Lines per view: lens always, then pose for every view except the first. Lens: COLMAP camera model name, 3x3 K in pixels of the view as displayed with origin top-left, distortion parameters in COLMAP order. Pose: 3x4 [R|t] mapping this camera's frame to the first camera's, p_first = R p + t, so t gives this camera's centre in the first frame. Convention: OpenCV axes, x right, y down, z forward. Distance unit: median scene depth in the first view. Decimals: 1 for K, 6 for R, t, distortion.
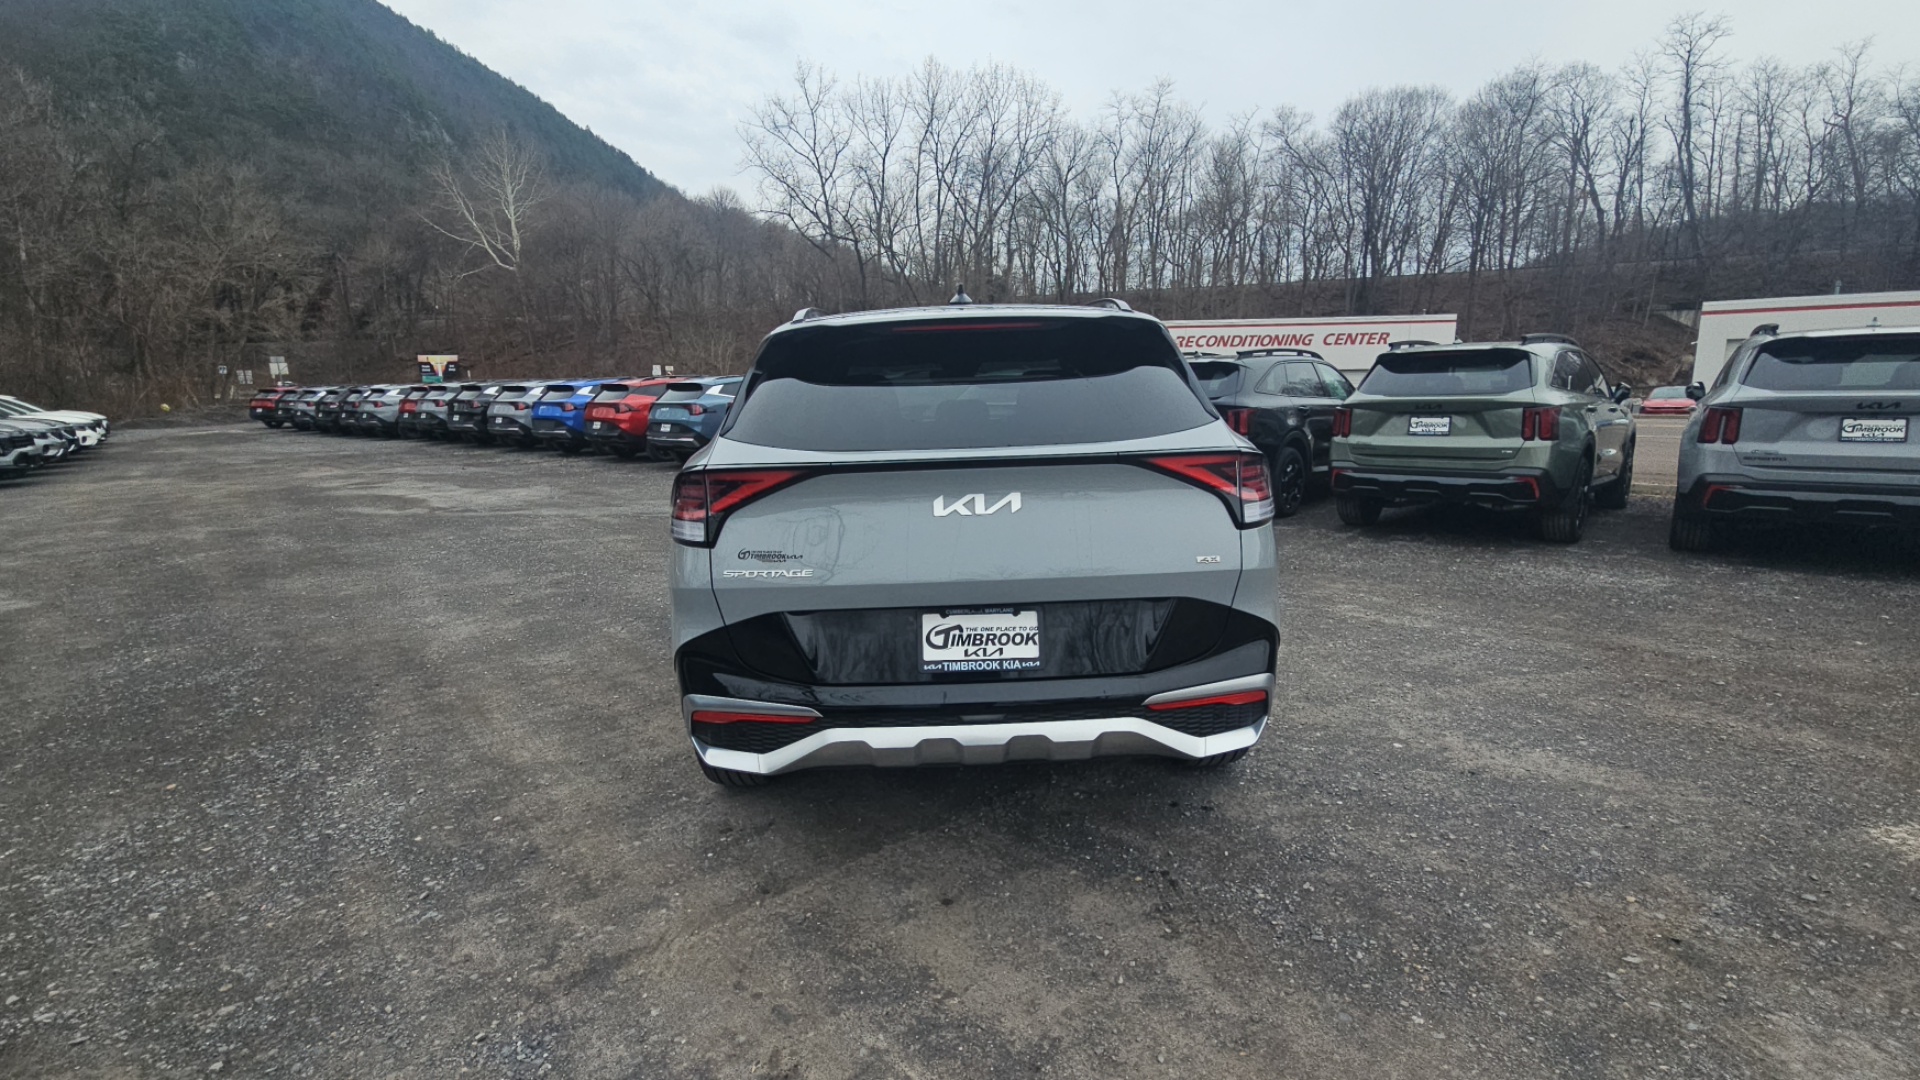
lens RADIAL K [[860.6, 0, 957.8], [0, 860.6, 544.6], [0, 0, 1]] dist [0.011692, -0.007591]
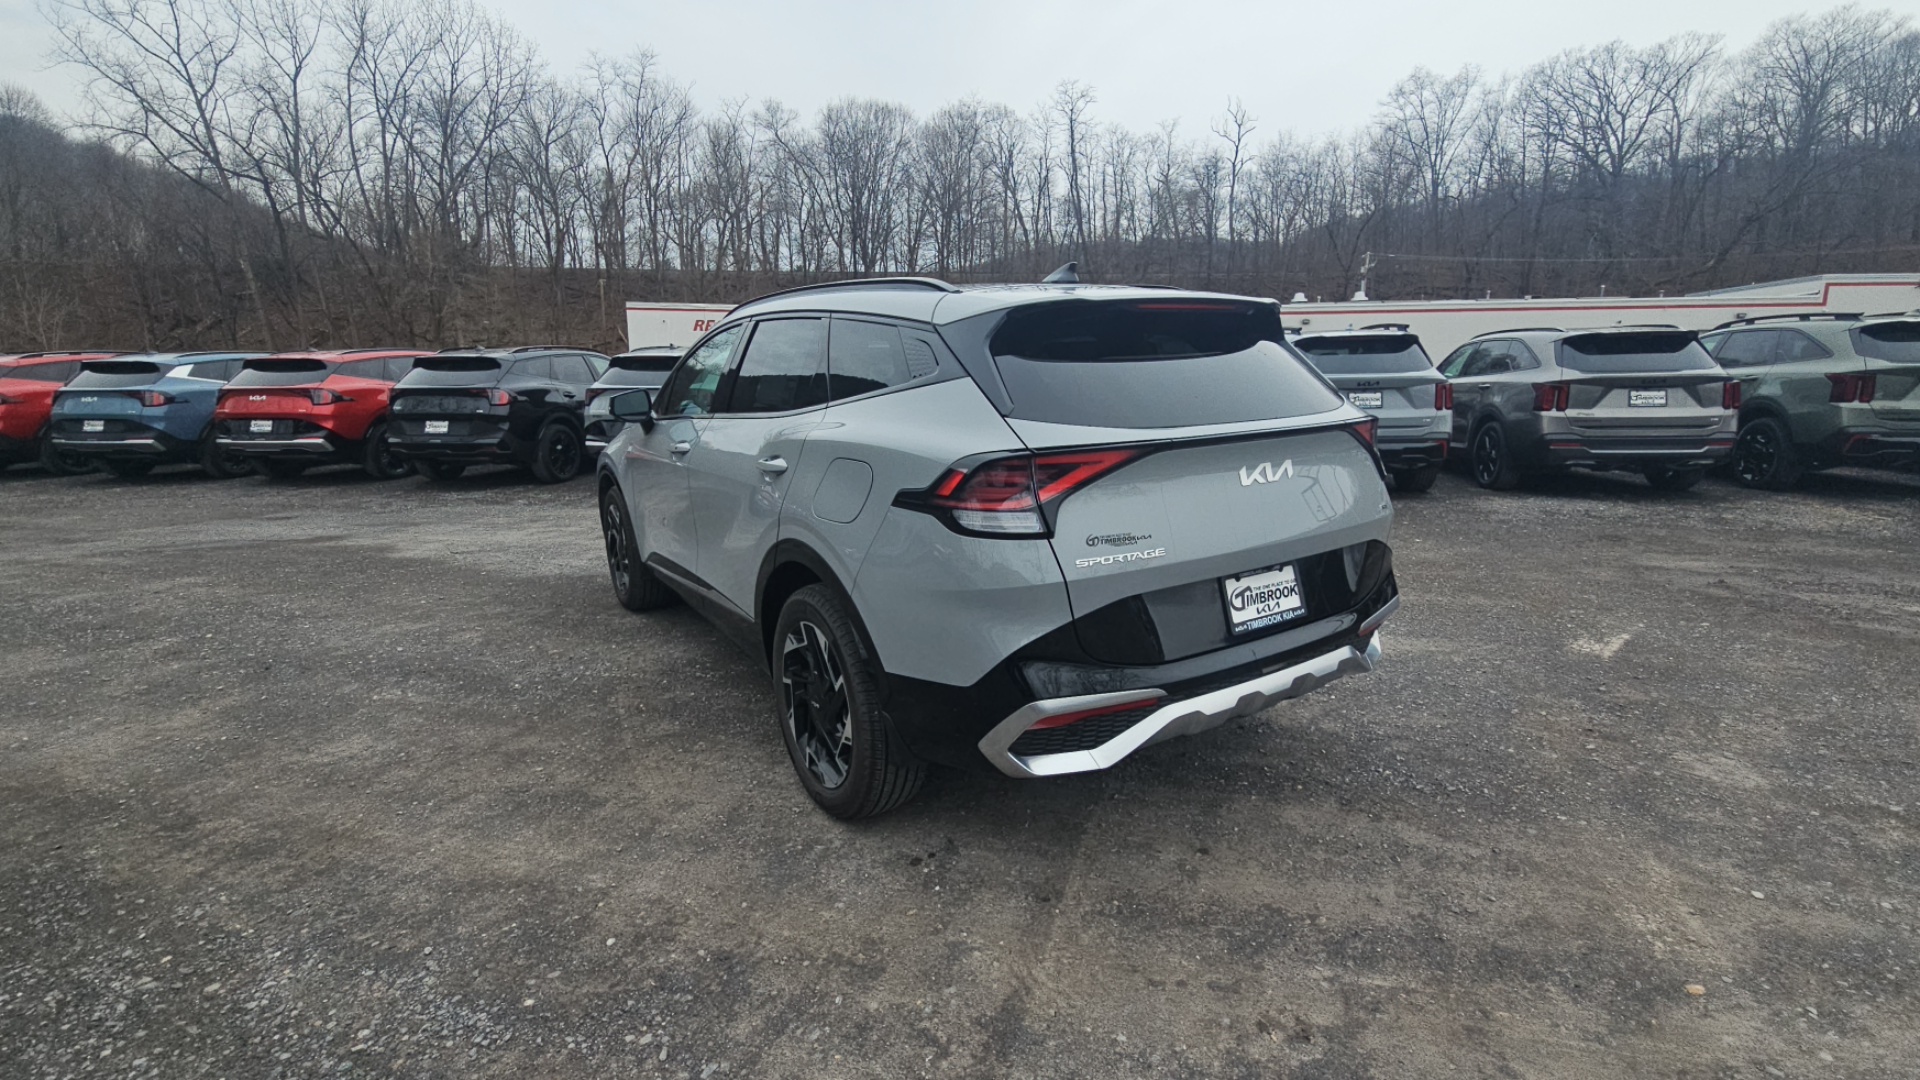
lens RADIAL K [[860.6, 0, 960.7], [0, 860.6, 540.5], [0, 0, 1]] dist [0.011692, -0.007591]
pose [[0.845705, -0.099348, 0.524322, -0.051640], [0.092597, 0.994933, 0.039166, -0.002340], [-0.525556, 0.015428, 0.850619, 0.016356]]
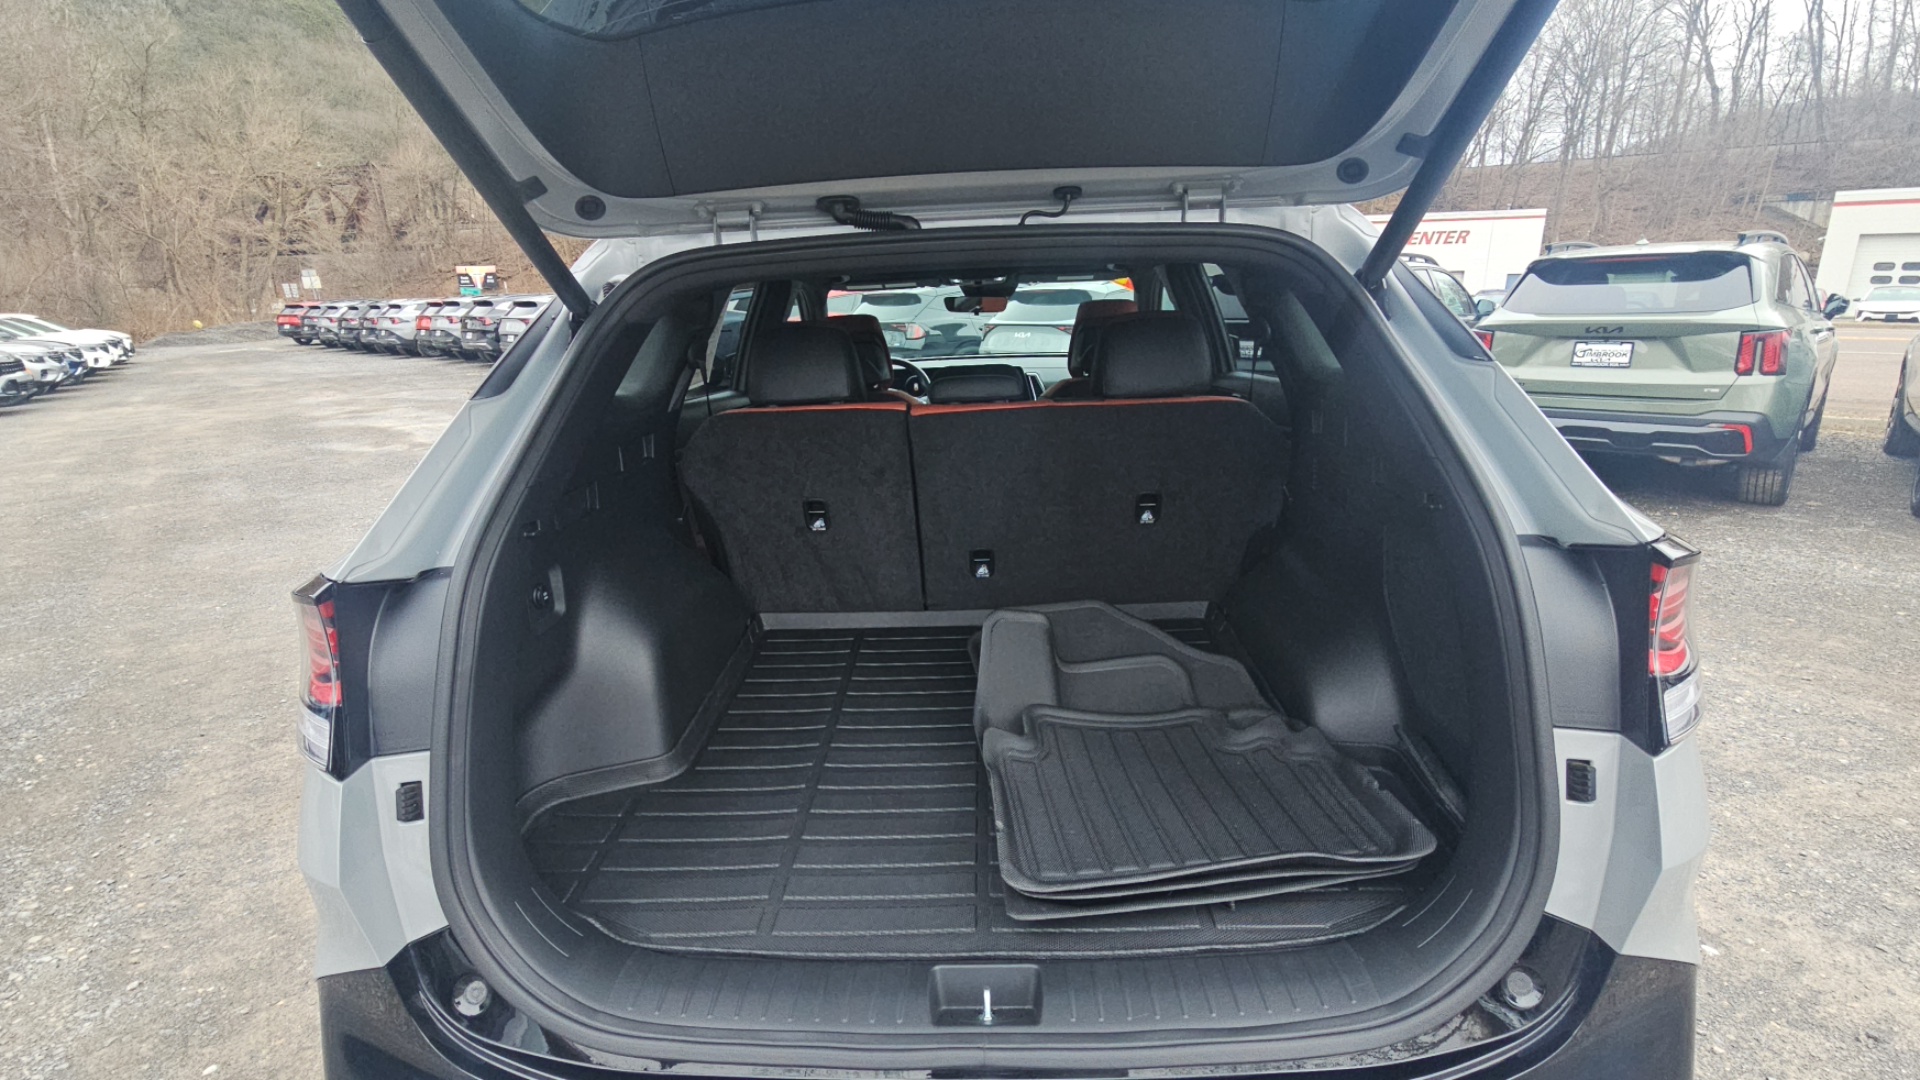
lens RADIAL K [[860.6, 0, 961.3], [0, 860.6, 538.5], [0, 0, 1]] dist [0.011692, -0.007591]
pose [[0.998909, 0.004128, -0.046521, 0.002028], [0.000341, 0.995414, 0.095658, -0.009322], [0.046702, -0.095570, 0.994327, 0.036530]]
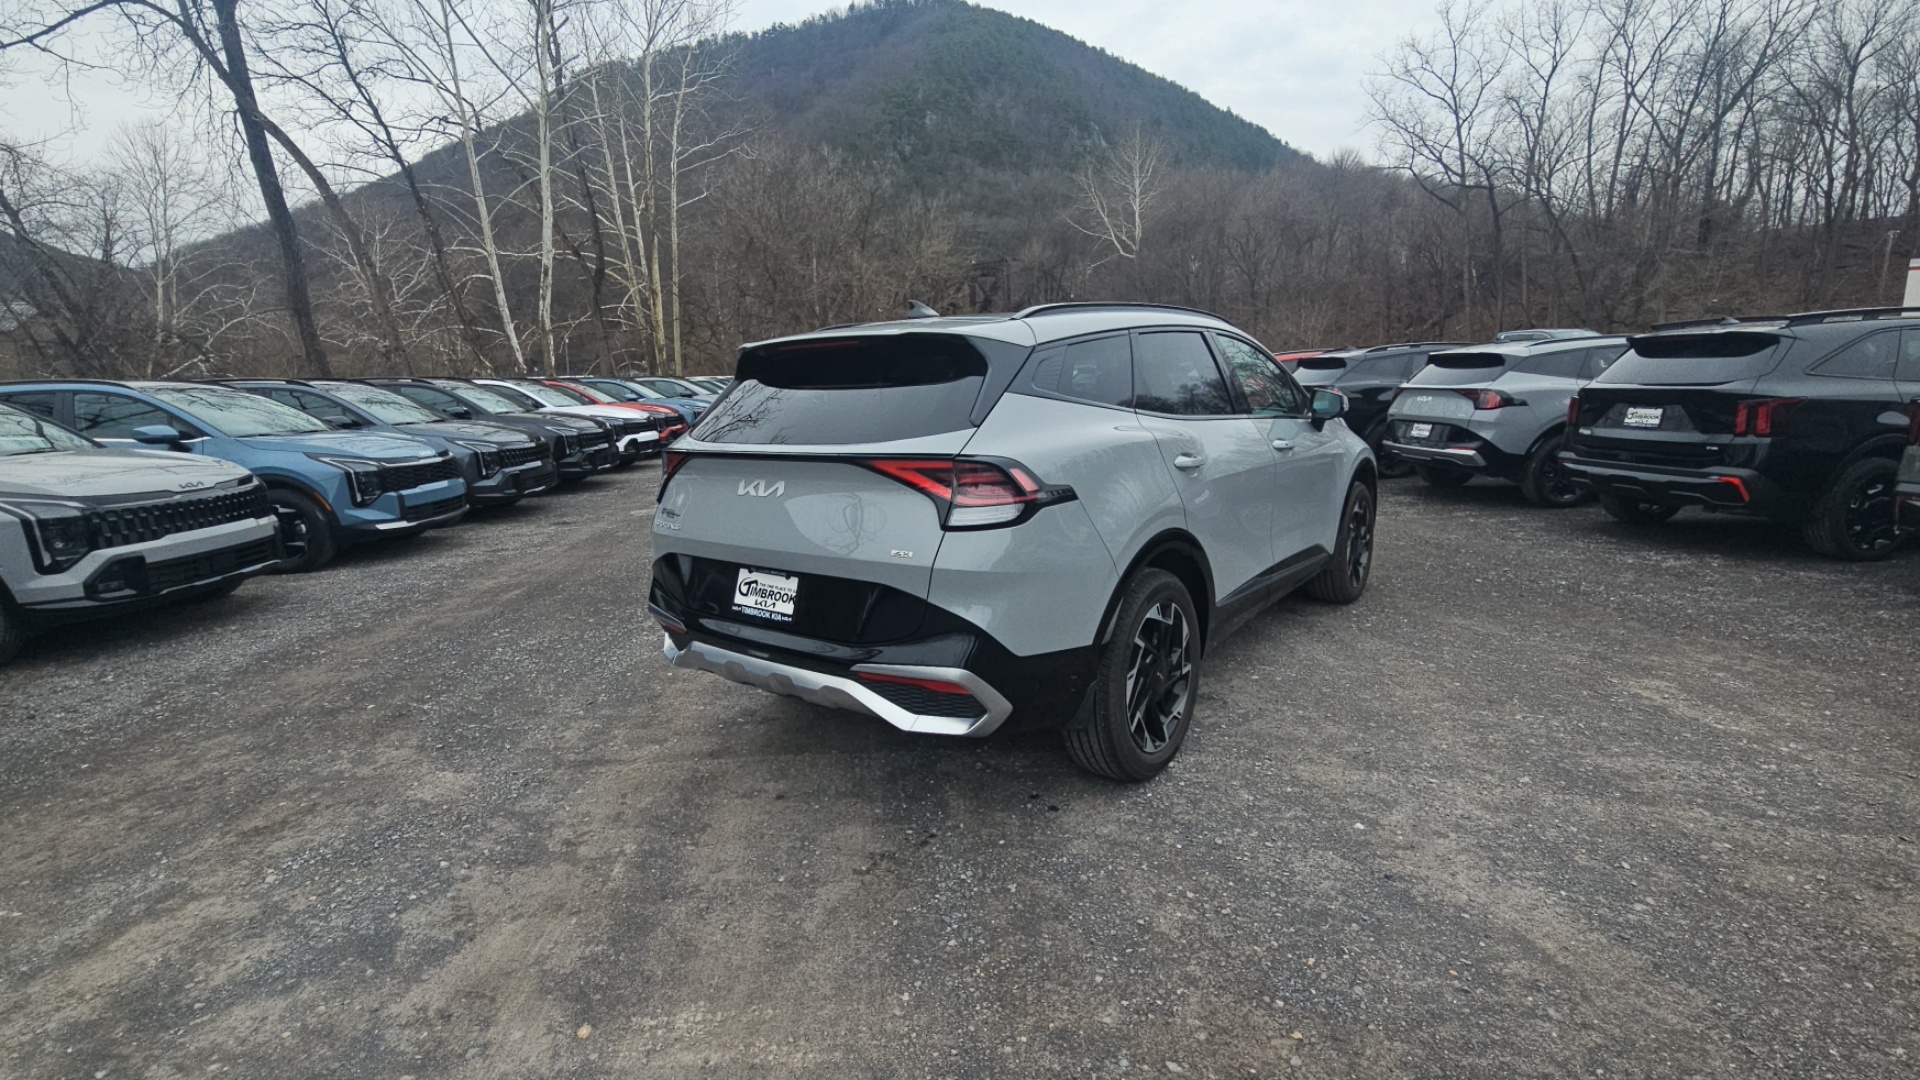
lens RADIAL K [[860.6, 0, 951.3], [0, 860.6, 540.2], [0, 0, 1]] dist [0.011692, -0.007591]
pose [[0.778321, 0.114321, -0.617371, 0.061390], [-0.100070, 0.993302, 0.057775, -0.004241], [0.619840, 0.016813, 0.784548, 0.009715]]
